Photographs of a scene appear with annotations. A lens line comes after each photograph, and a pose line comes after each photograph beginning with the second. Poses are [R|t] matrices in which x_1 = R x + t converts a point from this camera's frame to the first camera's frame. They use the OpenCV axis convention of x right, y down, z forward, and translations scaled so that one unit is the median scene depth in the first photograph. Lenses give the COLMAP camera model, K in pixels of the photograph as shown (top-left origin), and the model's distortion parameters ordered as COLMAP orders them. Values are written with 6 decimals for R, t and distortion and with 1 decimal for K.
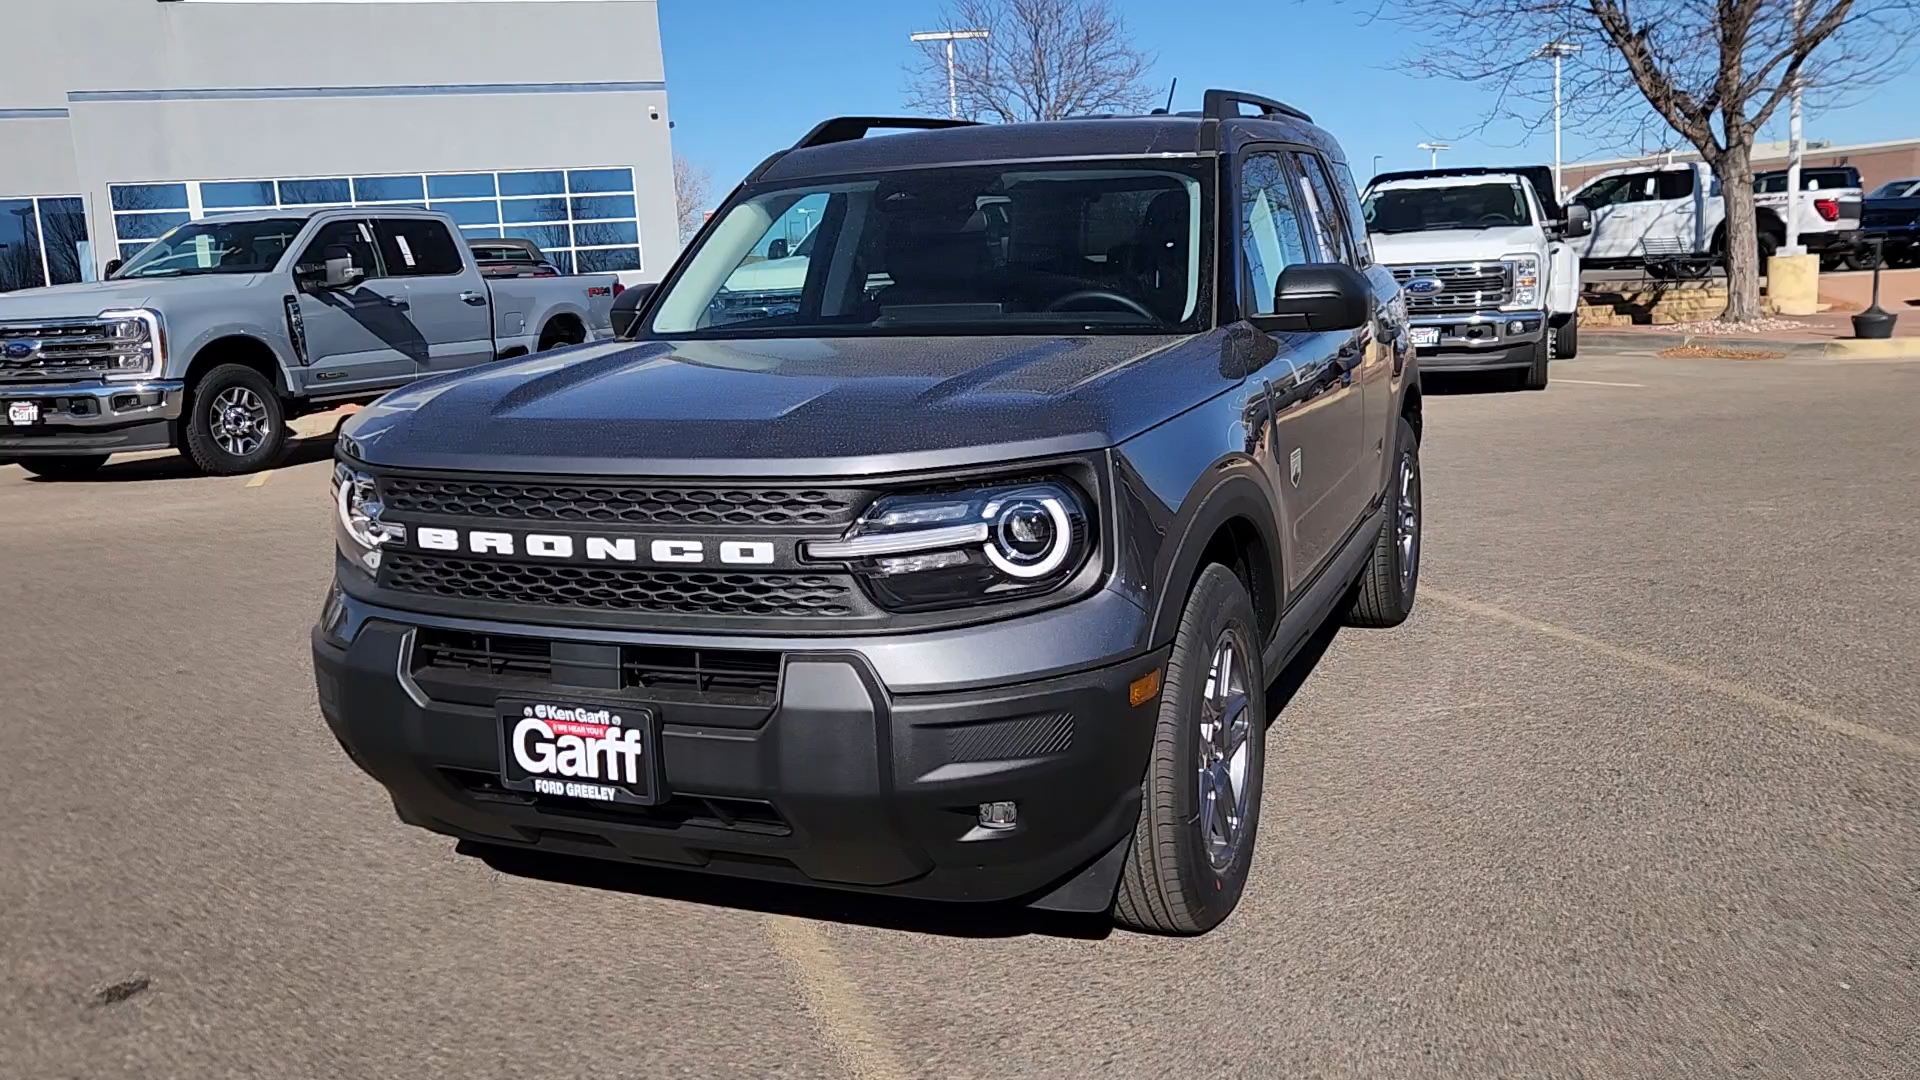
lens RADIAL K [[1628.1, 0, 943.7], [0, 1628.1, 546.6], [0, 0, 1]] dist [0.039150, -0.027746]
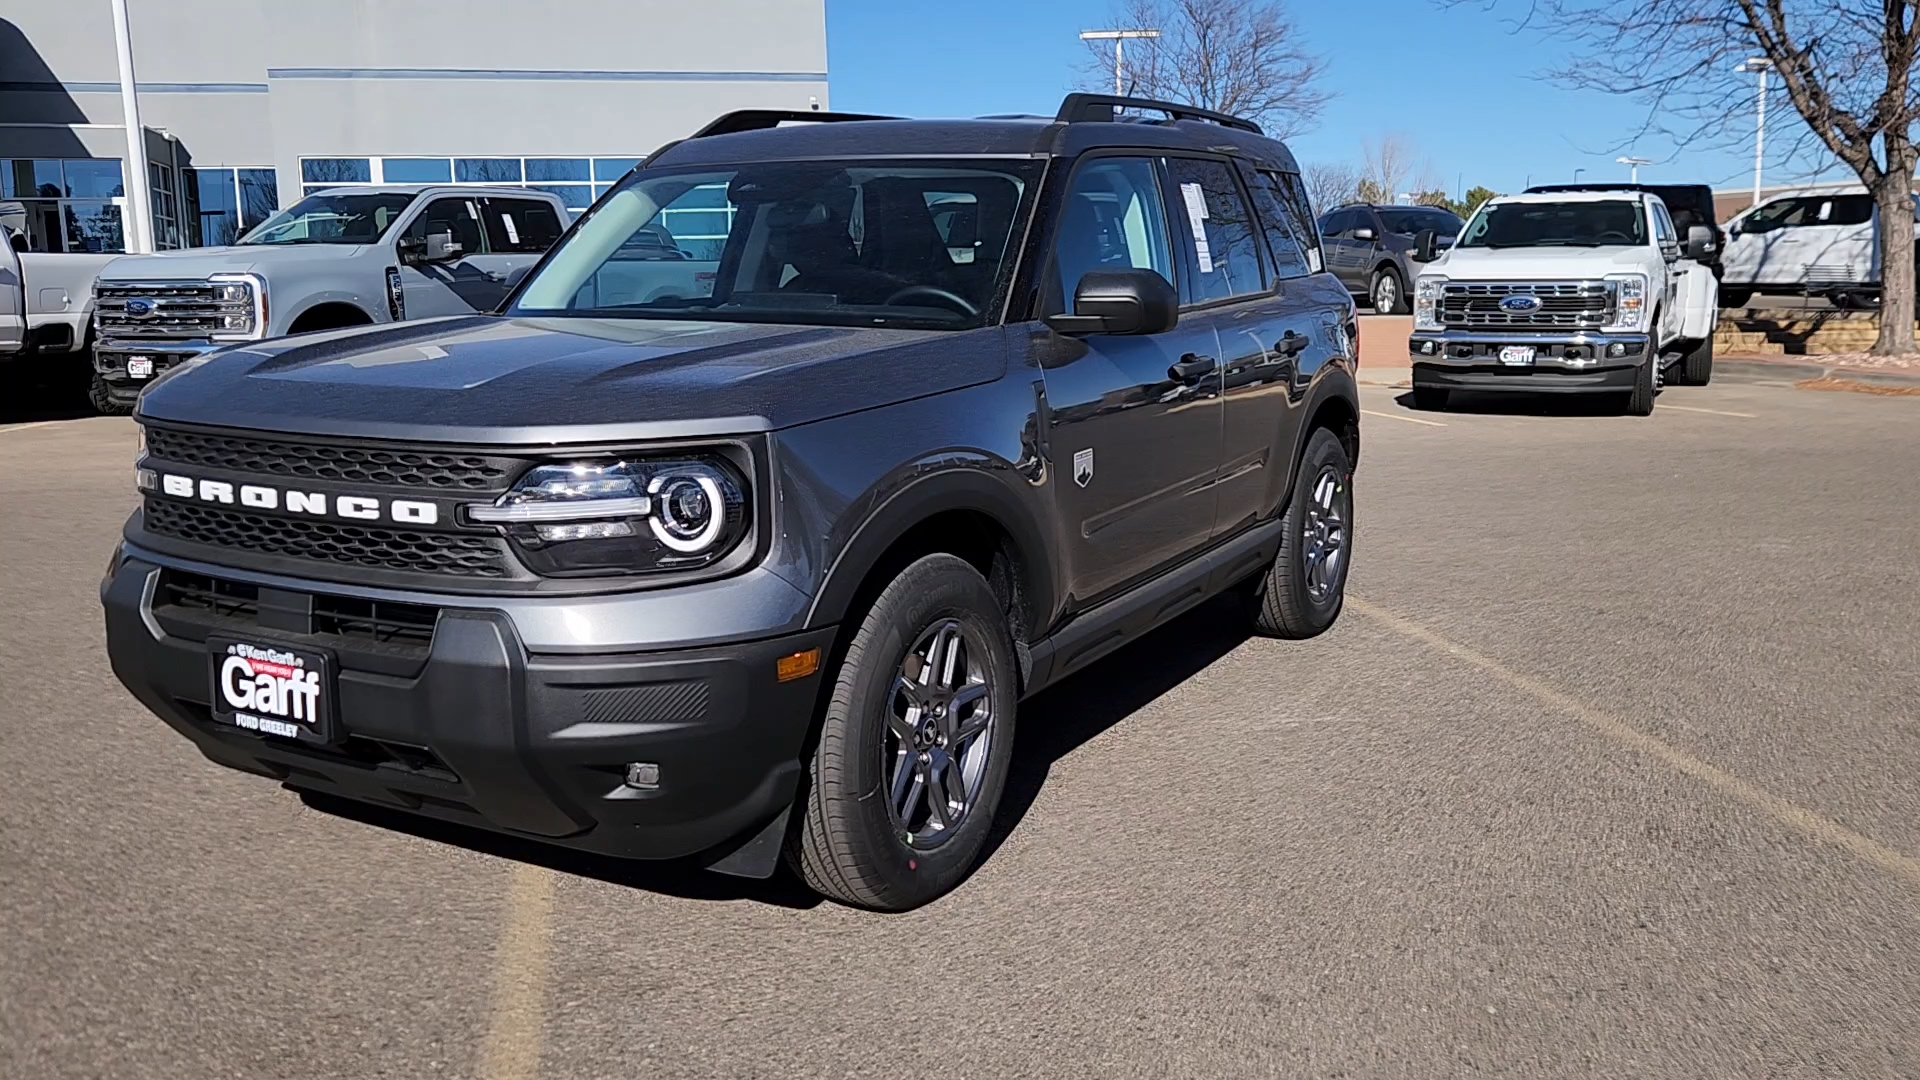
lens RADIAL K [[1628.1, 0, 942.8], [0, 1628.1, 544.9], [0, 0, 1]] dist [0.039150, -0.027746]
pose [[0.992770, 0.057474, -0.105381, 0.276227], [-0.057387, 0.998345, 0.003861, 0.000925], [0.105428, 0.002214, 0.994424, -0.020282]]
